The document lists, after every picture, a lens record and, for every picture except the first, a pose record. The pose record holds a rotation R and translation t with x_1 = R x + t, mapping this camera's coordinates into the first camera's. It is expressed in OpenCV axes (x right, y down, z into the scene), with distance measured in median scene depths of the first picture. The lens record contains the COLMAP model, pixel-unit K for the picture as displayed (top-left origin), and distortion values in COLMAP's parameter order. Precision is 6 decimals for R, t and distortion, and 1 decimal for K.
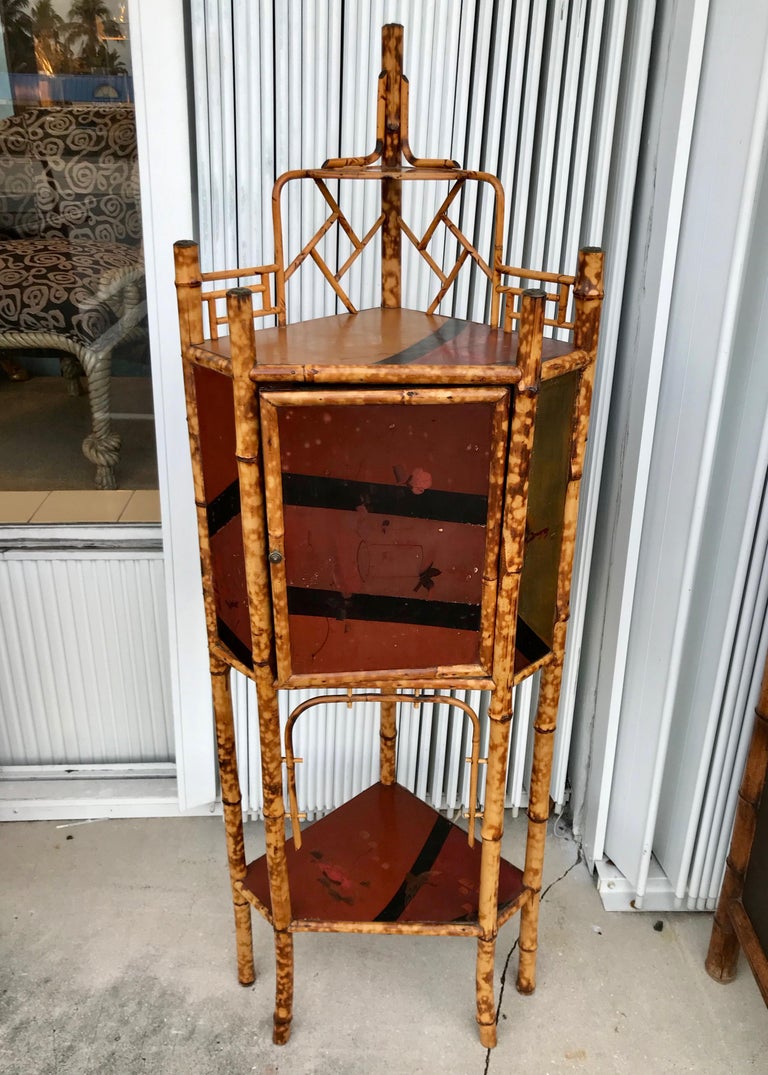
lens RADIAL K [[883.9, 0, 384.0], [0, 883.9, 537.5], [0, 0, 1]] dist [0.055299, -0.141052]
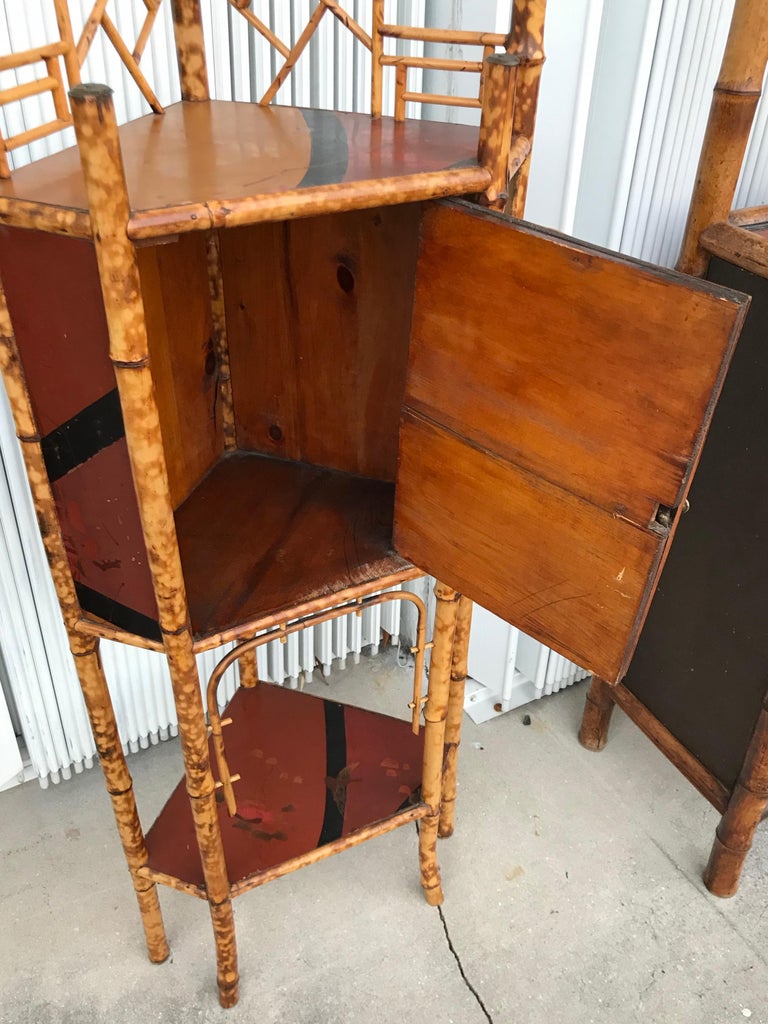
lens RADIAL K [[874.5, 0, 384.0], [0, 874.5, 512.0], [0, 0, 1]] dist [0.047148, -0.116284]
pose [[0.884834, -0.265774, 0.382665, -0.236682], [0.185716, 0.954462, 0.233477, -0.088580], [-0.427292, -0.135522, 0.893899, 0.287869]]
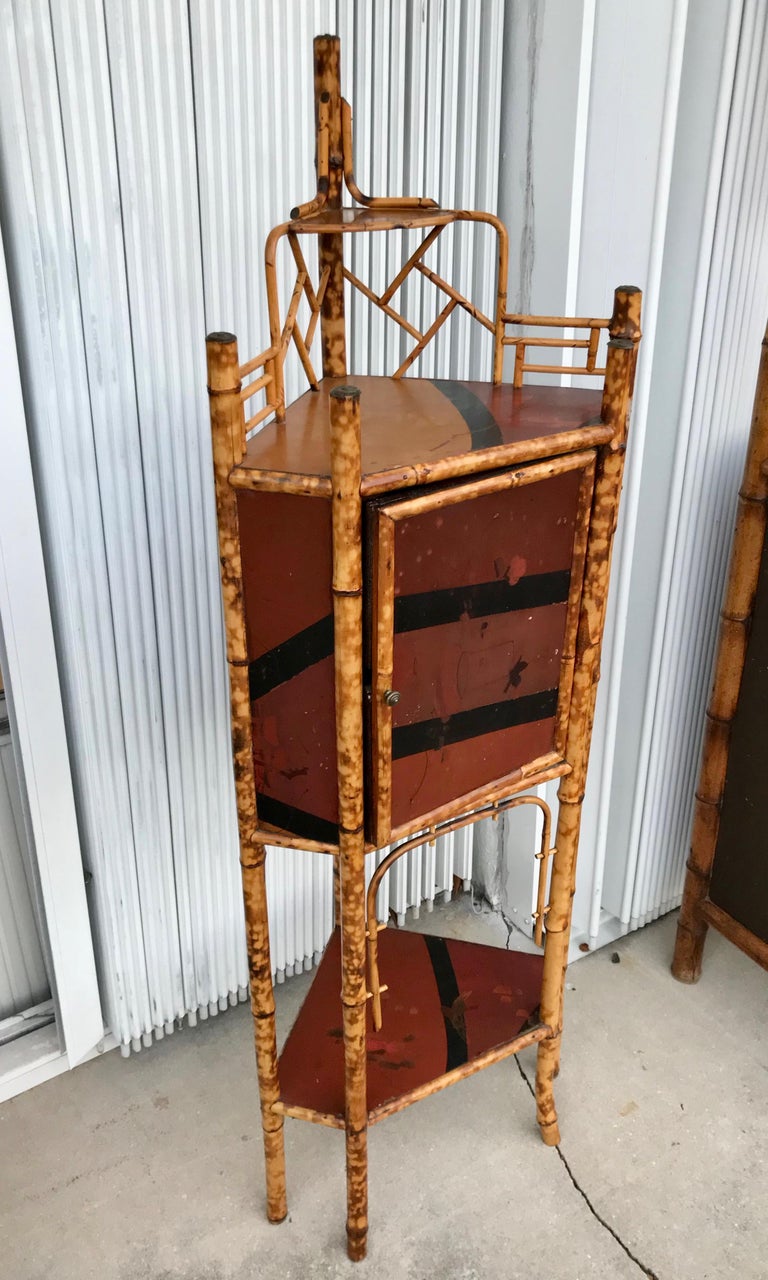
lens RADIAL K [[1055.5, 0, 384.0], [0, 1055.5, 640.0], [0, 0, 1]] dist [0.029416, -0.076923]
pose [[0.854590, -0.256931, 0.451289, -0.509254], [0.235231, 0.966285, 0.104684, -0.123798], [-0.462970, 0.016695, 0.886217, 0.114306]]
